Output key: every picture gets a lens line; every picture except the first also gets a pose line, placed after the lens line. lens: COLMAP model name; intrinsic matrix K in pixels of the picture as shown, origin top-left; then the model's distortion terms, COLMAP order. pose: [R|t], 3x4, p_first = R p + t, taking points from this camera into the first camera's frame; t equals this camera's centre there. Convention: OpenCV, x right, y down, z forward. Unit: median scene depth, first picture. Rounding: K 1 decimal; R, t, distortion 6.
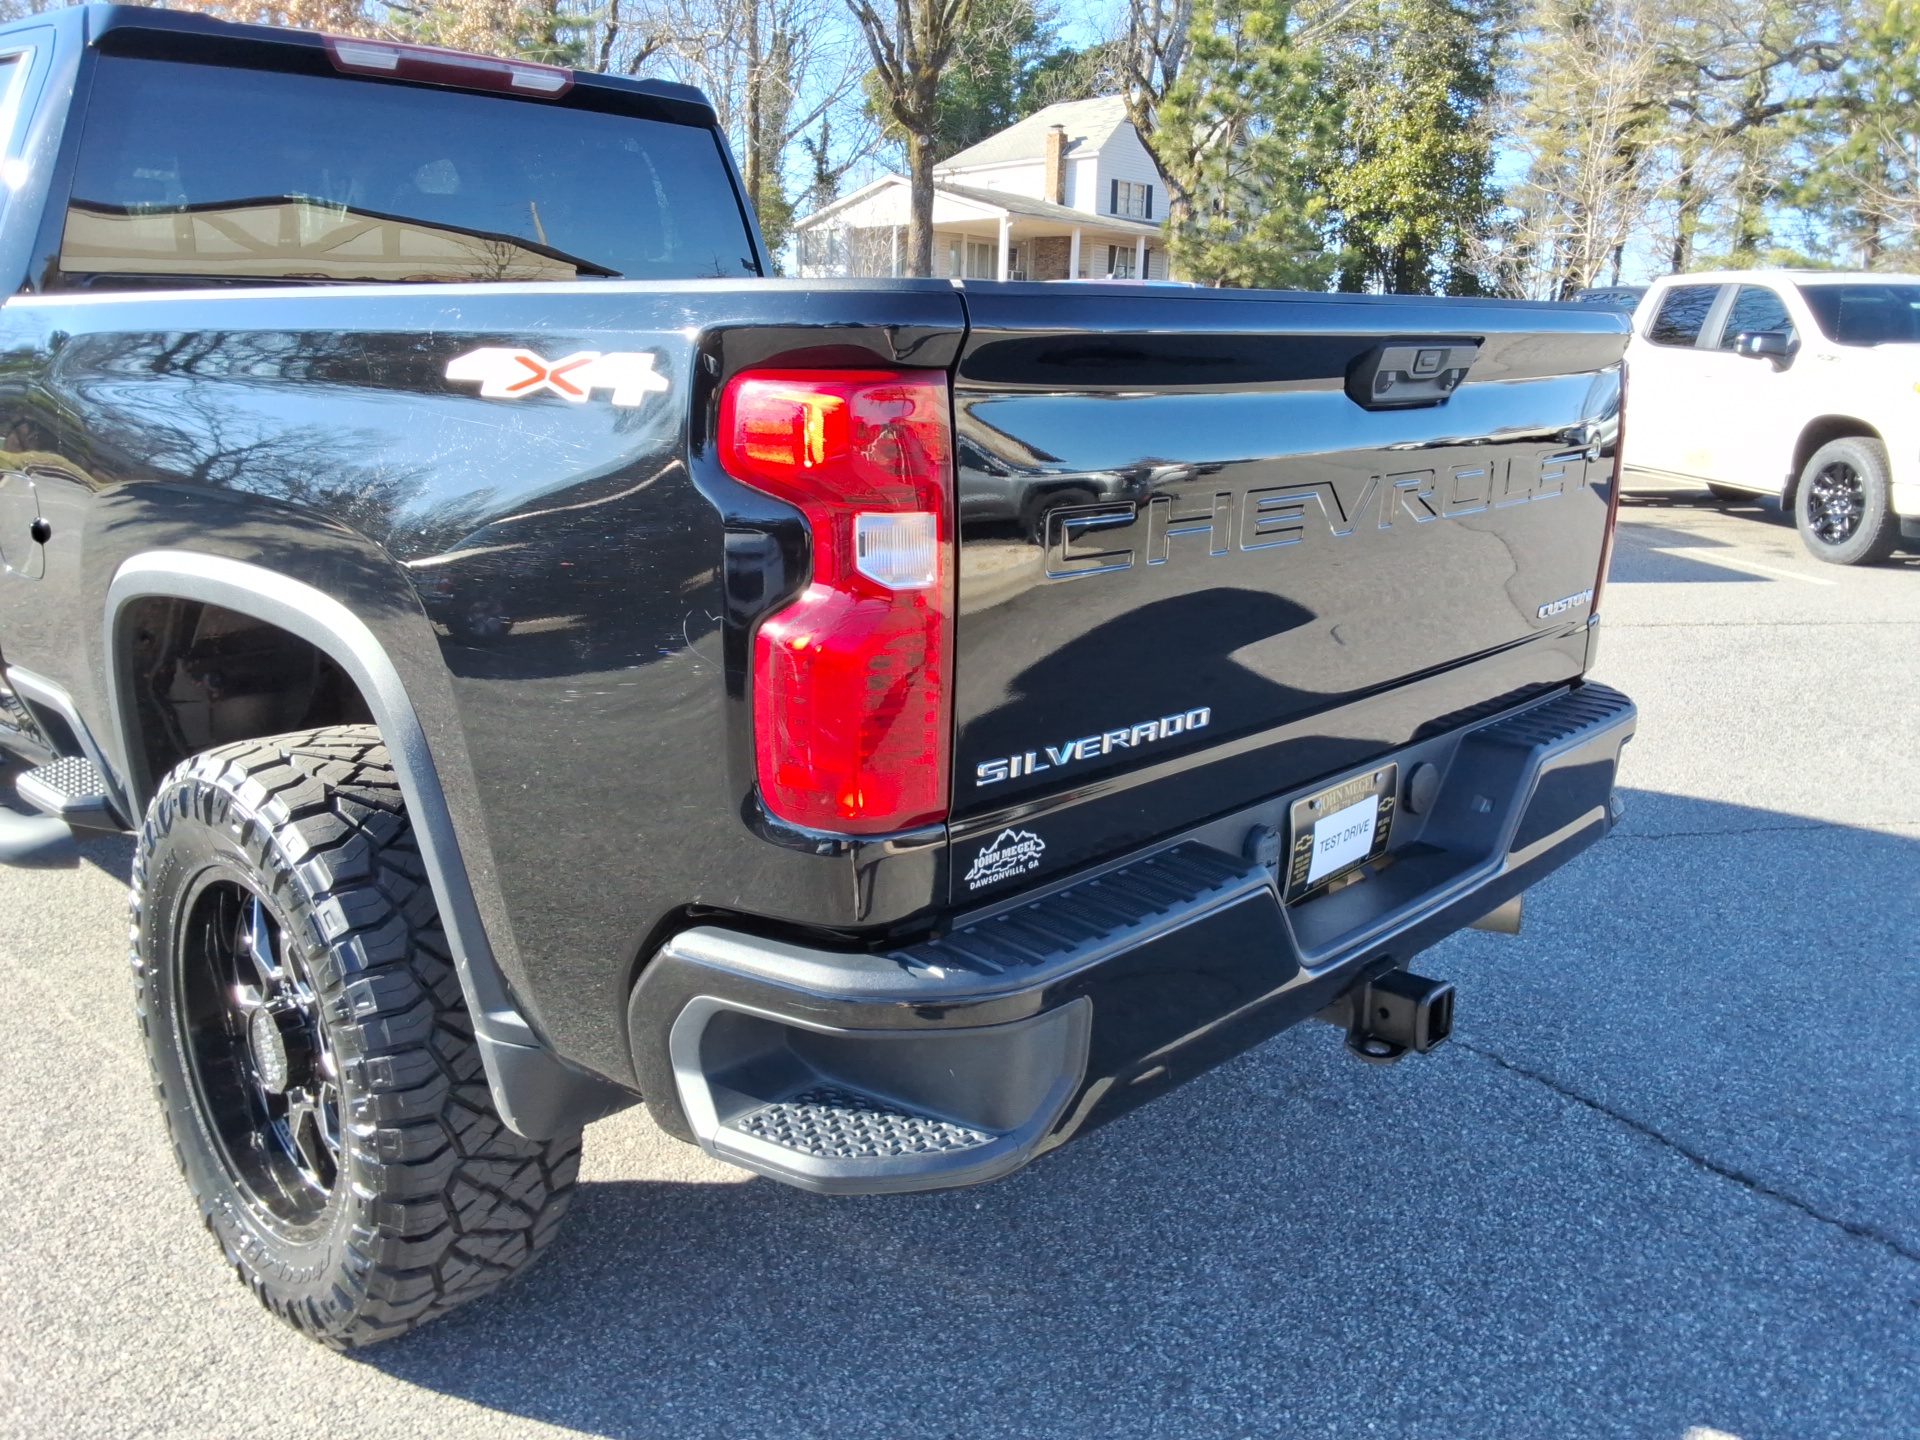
lens RADIAL K [[1557.2, 0, 957.5], [0, 1557.2, 715.5], [0, 0, 1]] dist [0.103999, -0.193724]
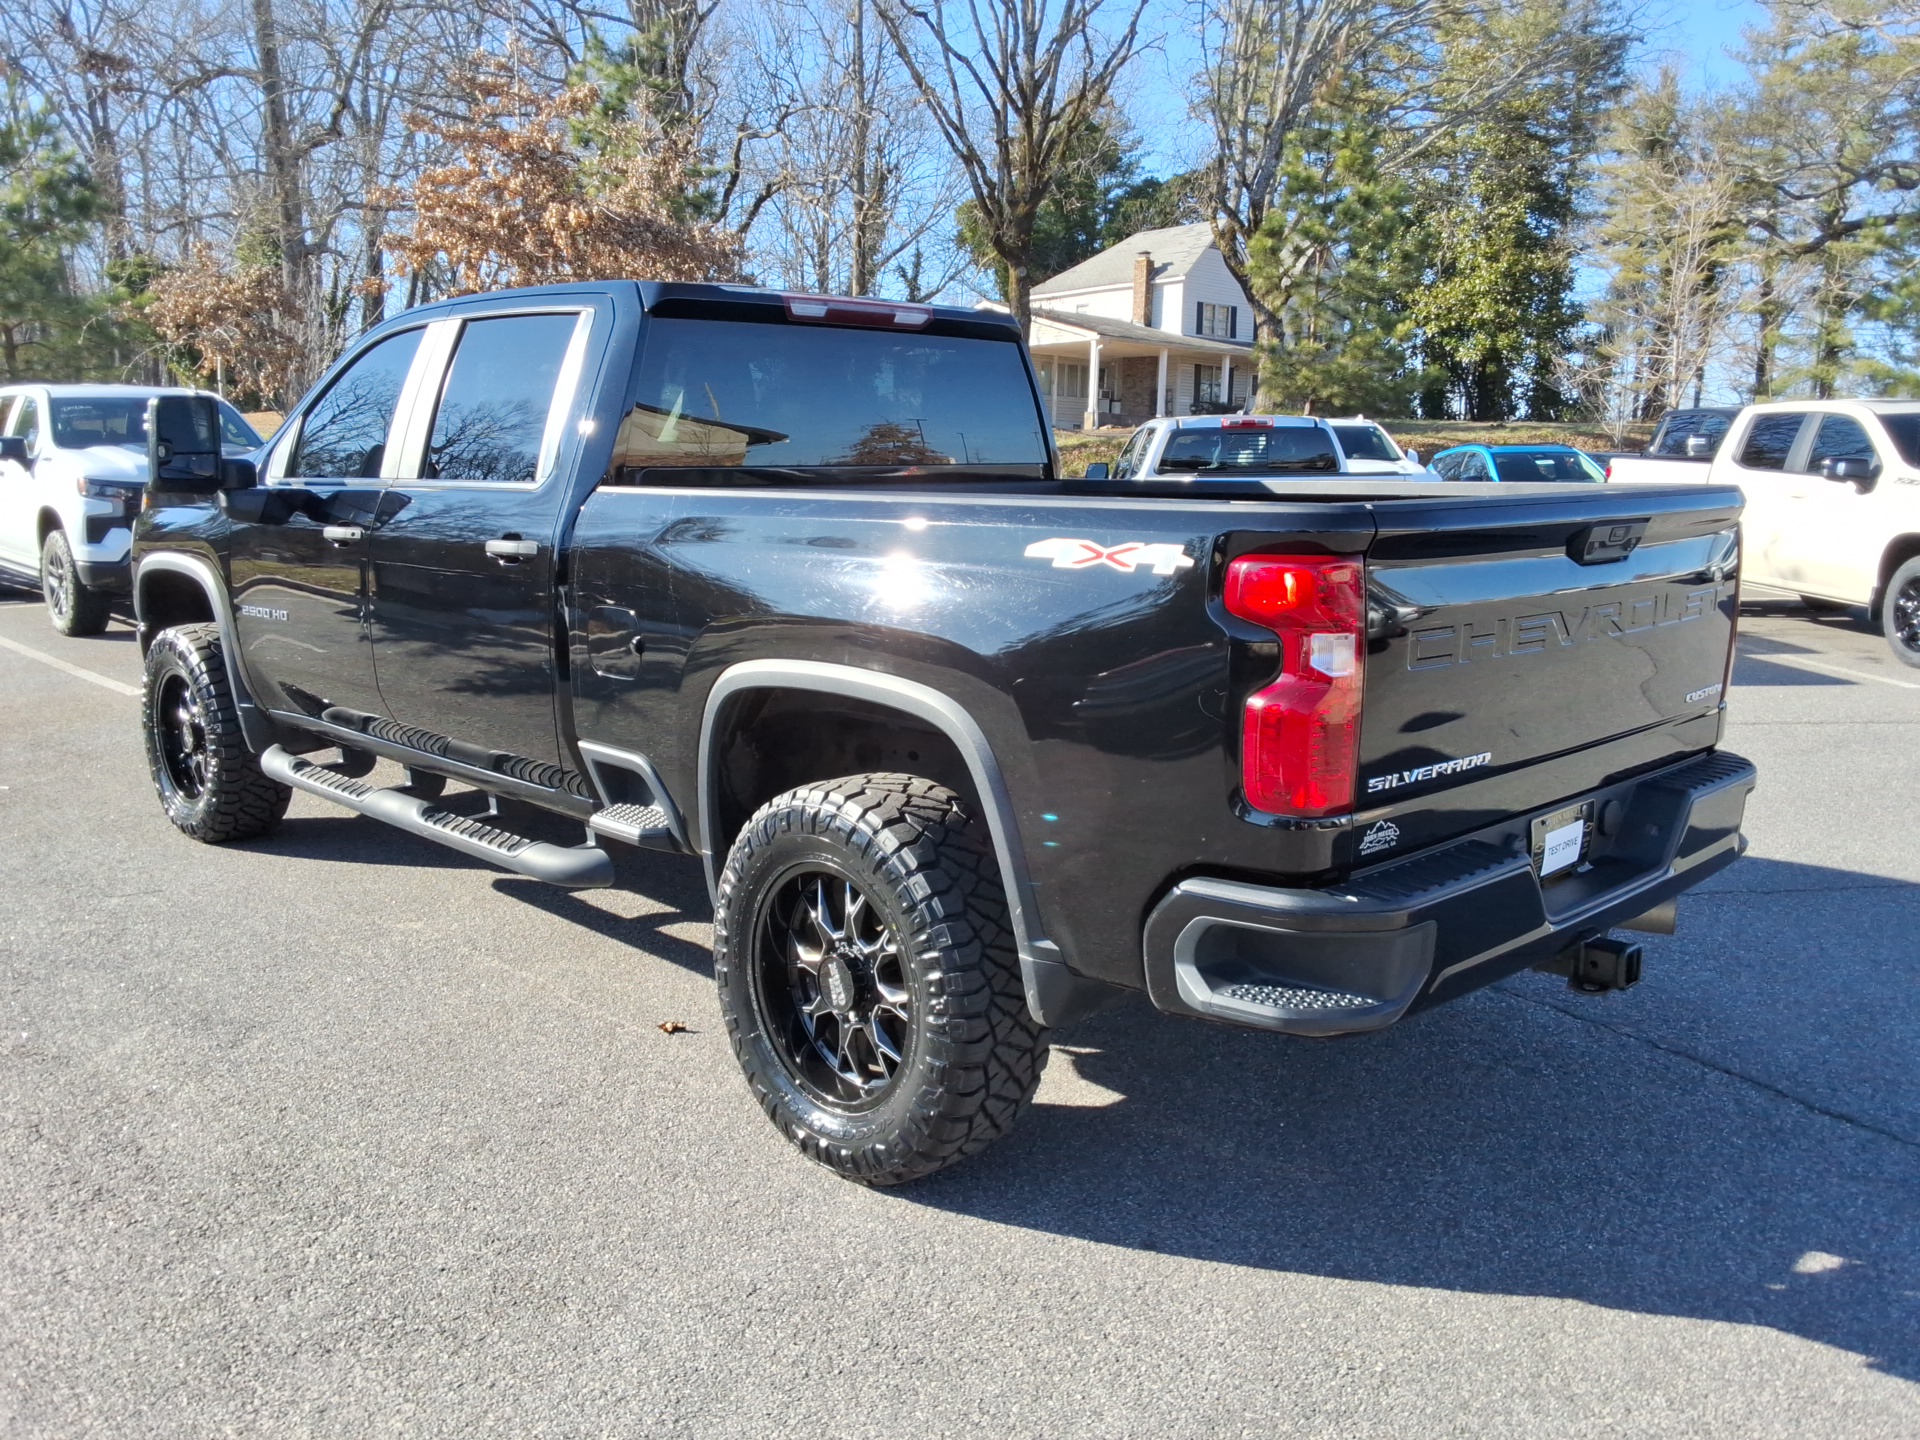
lens RADIAL K [[1557.2, 0, 957.5], [0, 1557.2, 715.5], [0, 0, 1]] dist [0.103999, -0.193724]
pose [[0.998800, -0.000173, -0.048969, -0.016982], [-0.003186, 0.997647, -0.068492, 0.003870], [0.048866, 0.068565, 0.996449, -0.035268]]
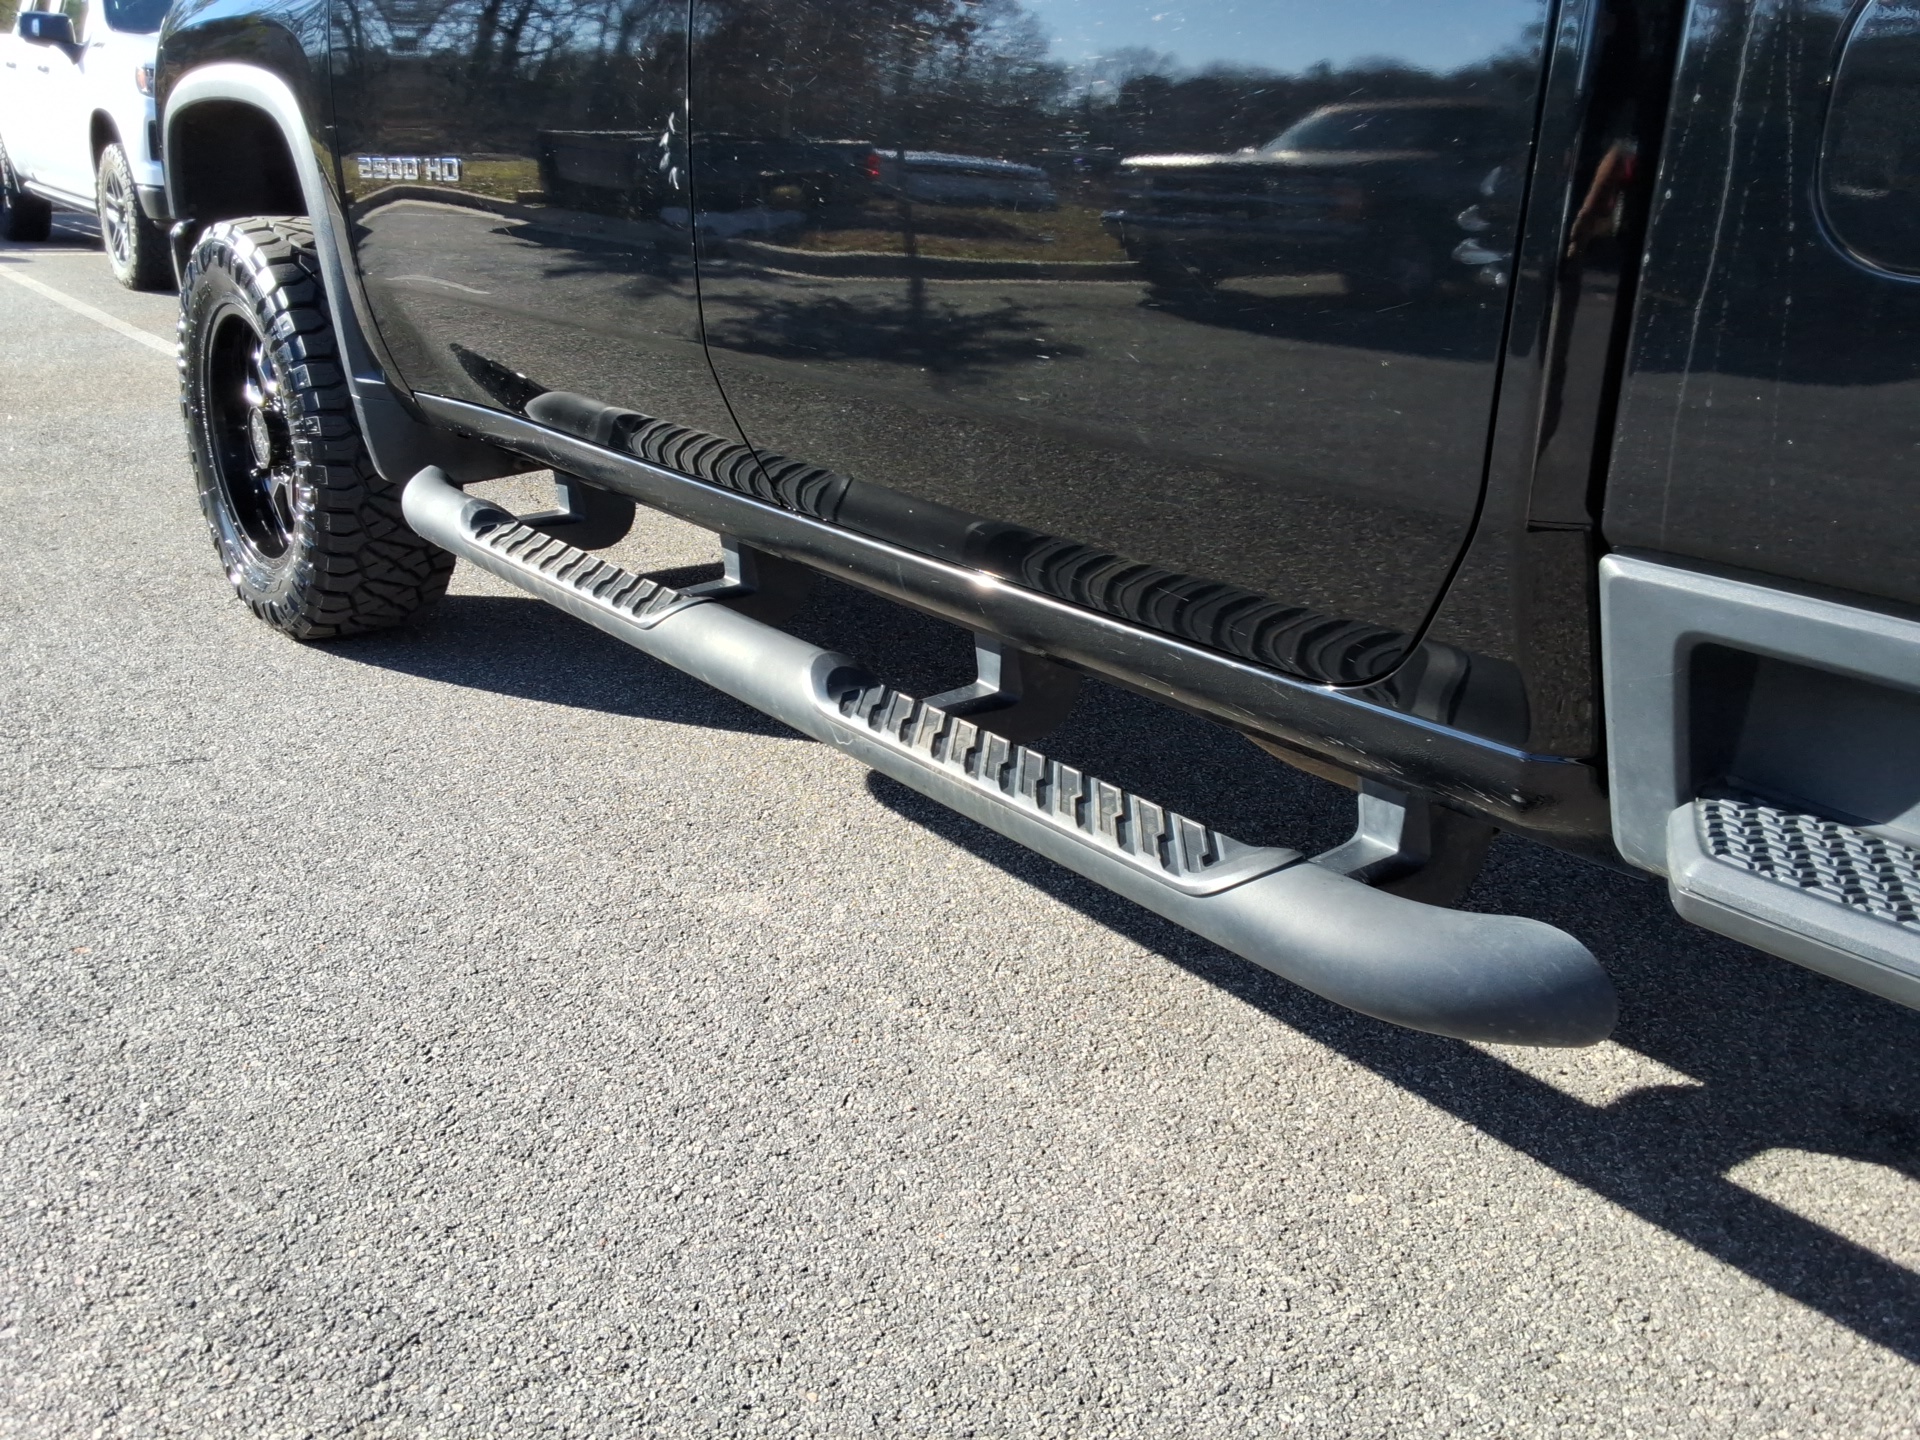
lens RADIAL K [[1536.3, 0, 964.1], [0, 1536.3, 722.6], [0, 0, 1]] dist [0.095109, -0.159804]
pose [[0.992681, 0.071605, -0.097250, -0.070461], [-0.060944, 0.992228, 0.108488, -0.002676], [0.104262, -0.101767, 0.989329, 0.068049]]
